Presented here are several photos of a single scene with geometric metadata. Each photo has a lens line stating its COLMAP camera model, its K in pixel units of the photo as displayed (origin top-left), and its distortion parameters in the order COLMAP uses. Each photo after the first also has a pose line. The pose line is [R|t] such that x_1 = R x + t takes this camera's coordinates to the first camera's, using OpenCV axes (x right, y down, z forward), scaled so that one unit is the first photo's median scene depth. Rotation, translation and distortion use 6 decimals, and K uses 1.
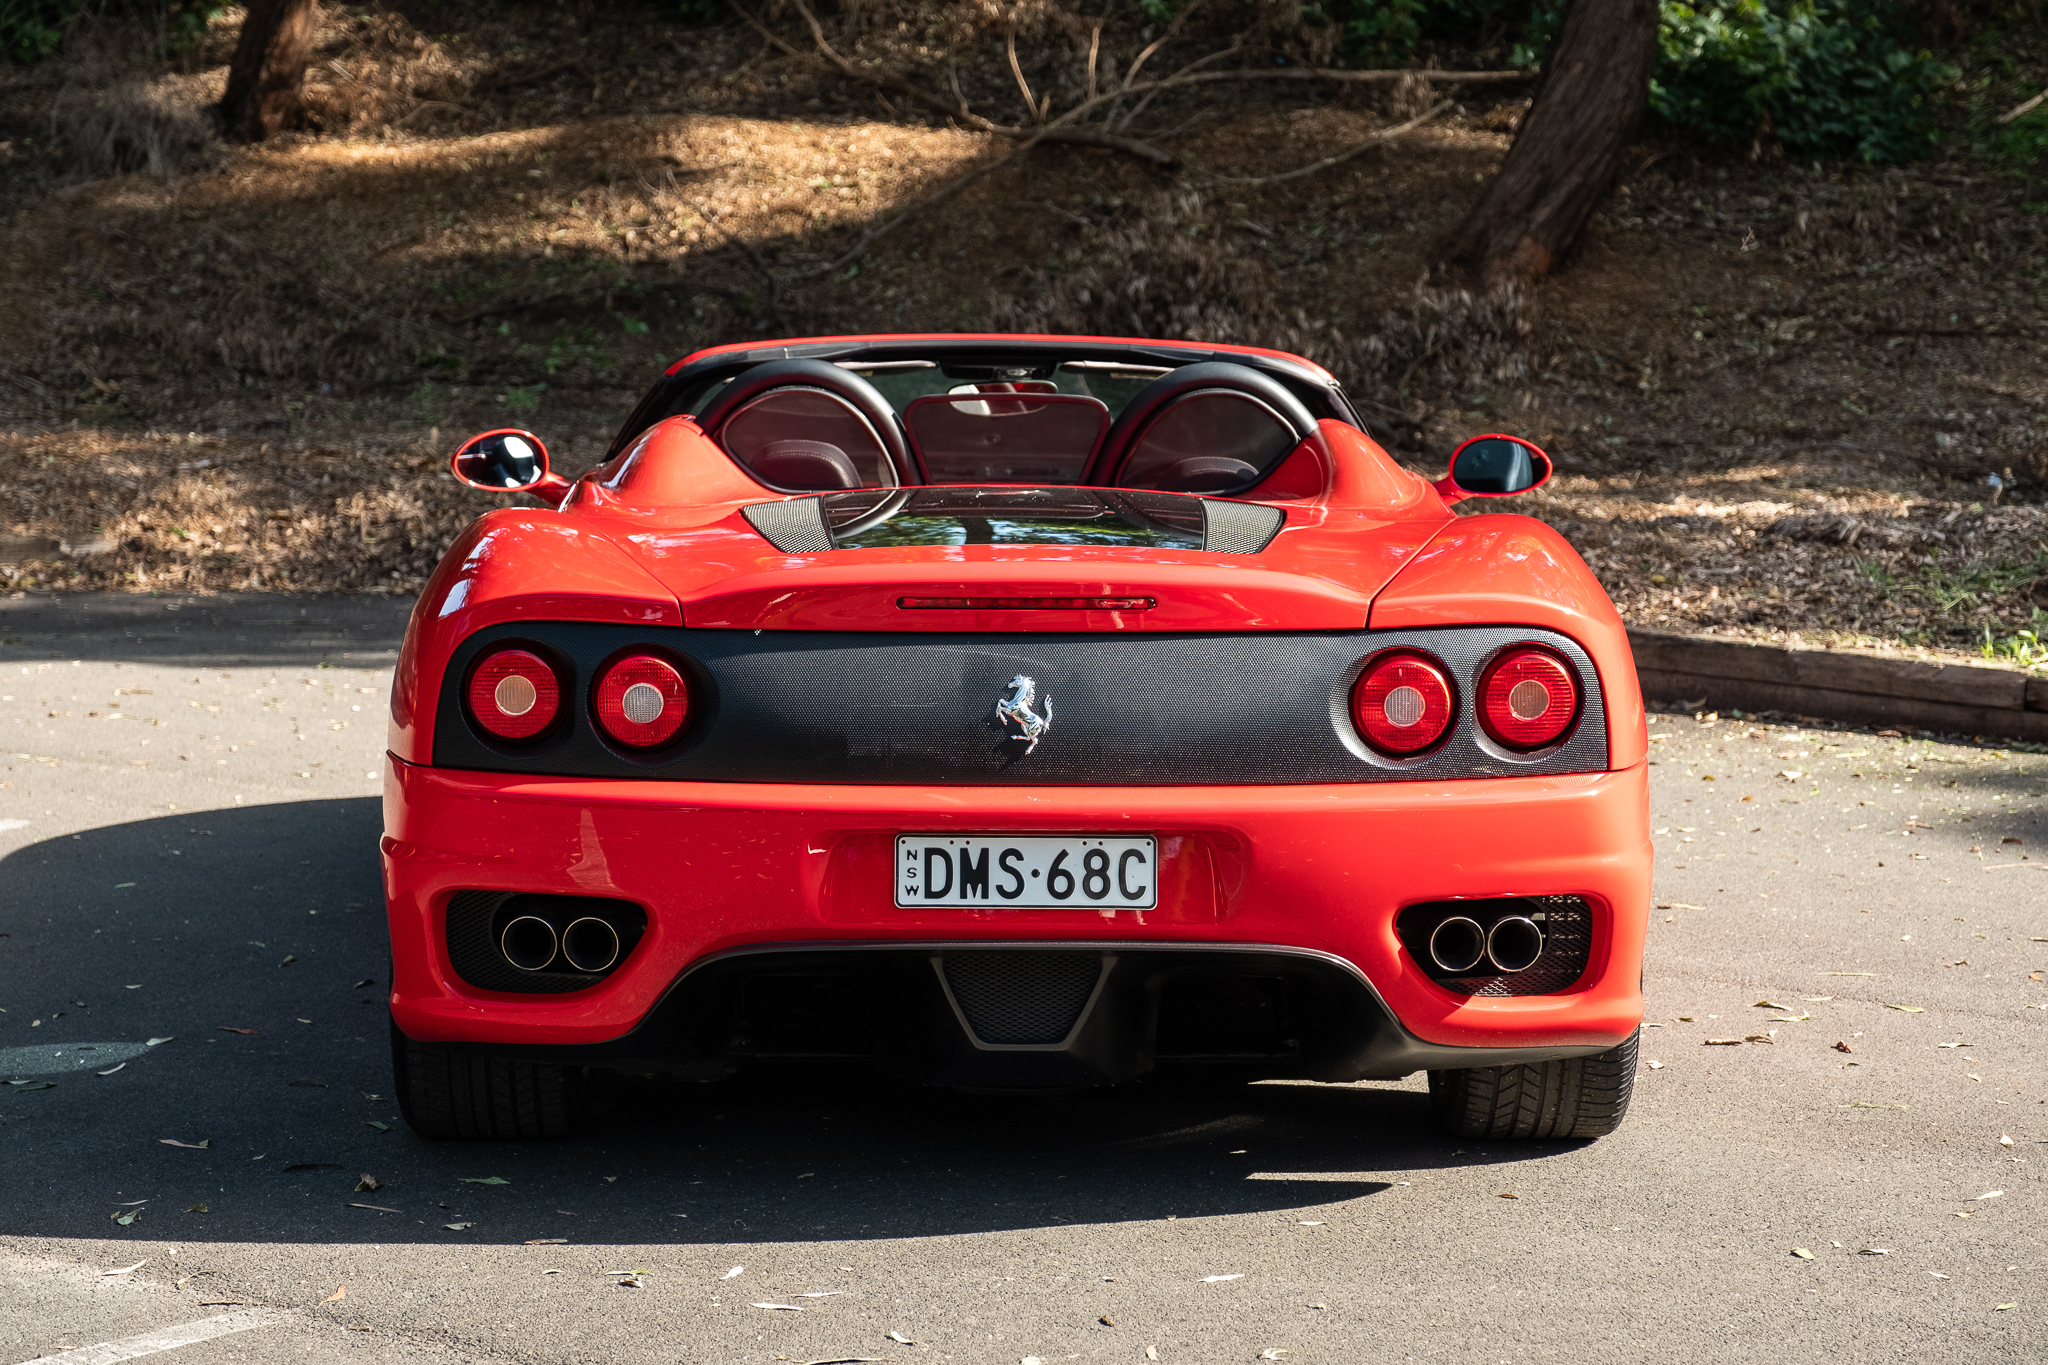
lens RADIAL K [[4713.5, 0, 1024.0], [0, 4713.5, 682.5], [0, 0, 1]] dist [0.298277, -3.630102]
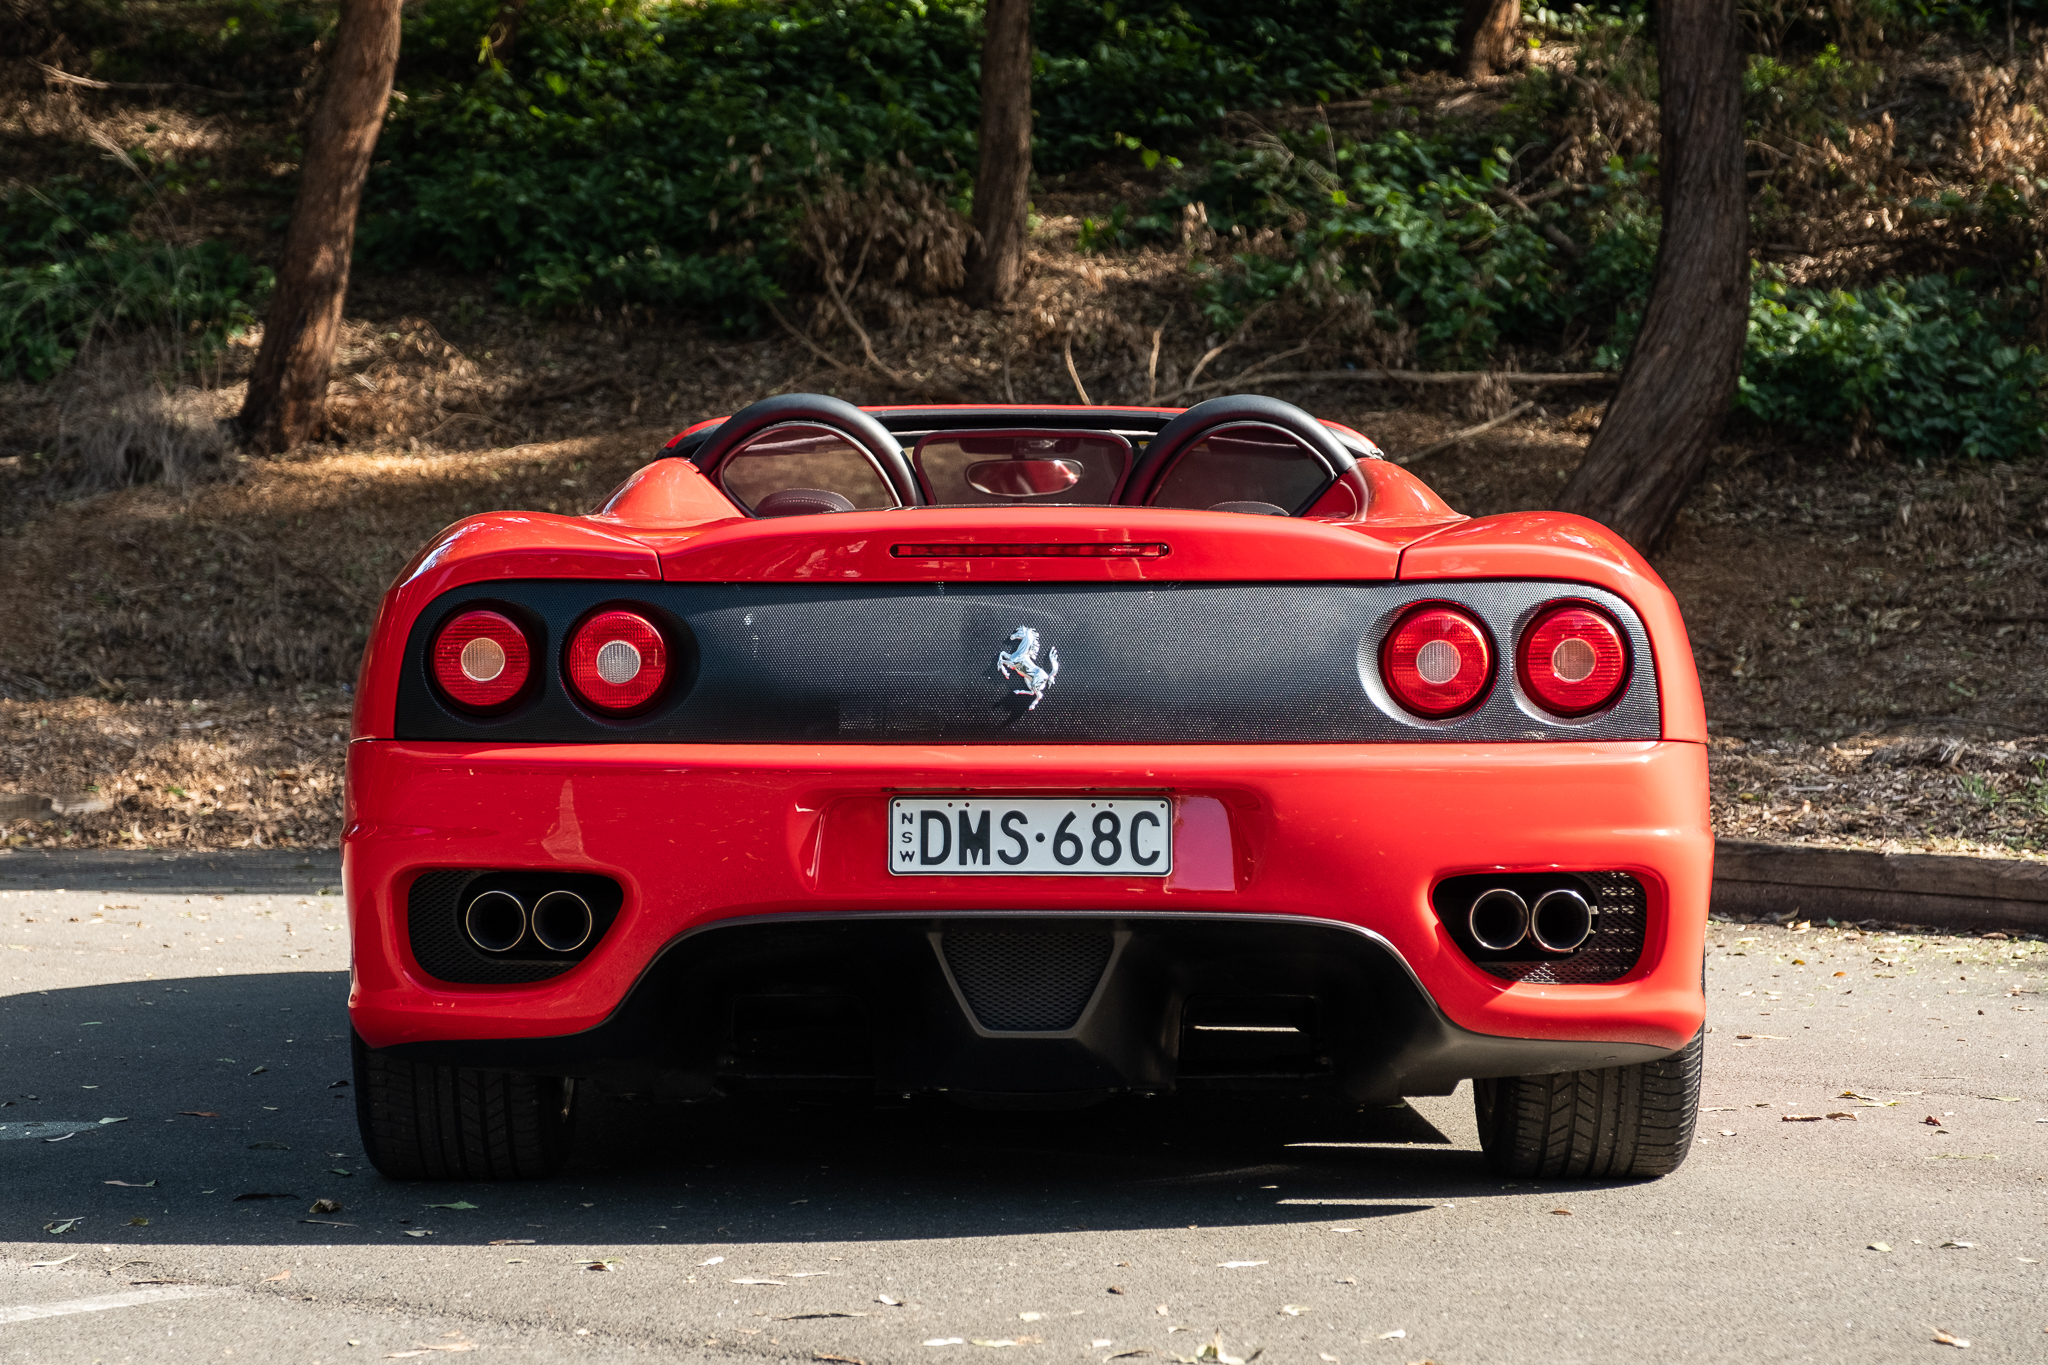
lens RADIAL K [[4967.1, 0, 1011.4], [0, 4967.1, 717.8], [0, 0, 1]] dist [0.419023, -5.693495]
pose [[0.999811, -0.006294, -0.018385, 0.007306], [0.004672, 0.996199, -0.086976, 0.050184], [0.018862, 0.086874, 0.996041, 0.012119]]
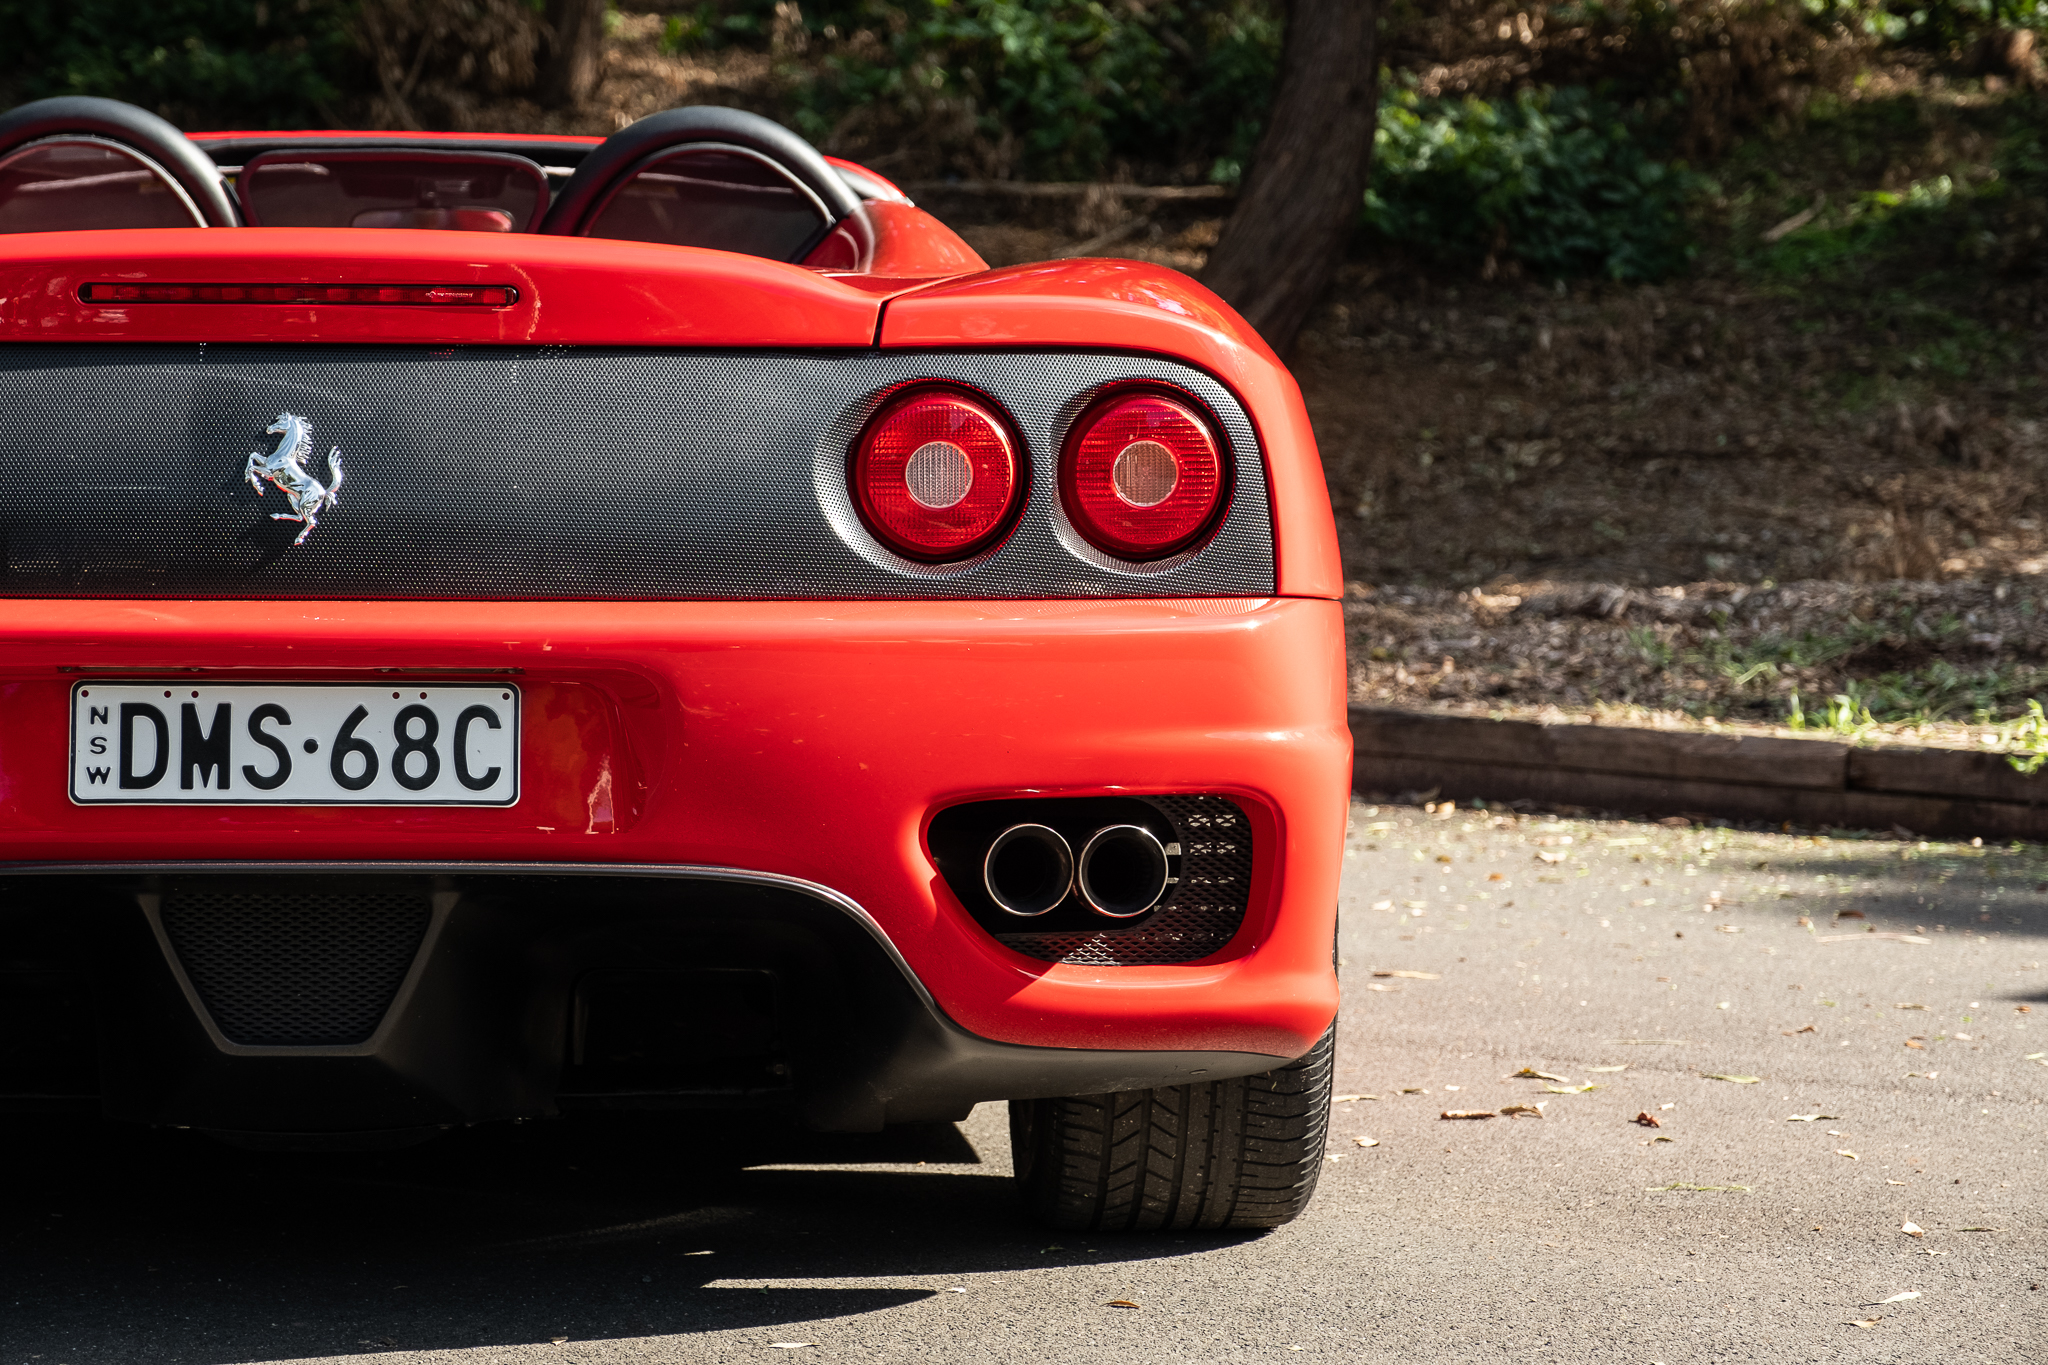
lens RADIAL K [[4883.0, 0, 959.7], [0, 4883.0, 682.4], [0, 0, 1]] dist [0.371741, -5.343711]
pose [[0.998976, -0.003144, 0.045125, 0.027444], [0.005905, 0.998109, -0.061188, 0.034723], [-0.044848, 0.061391, 0.997106, 0.189190]]
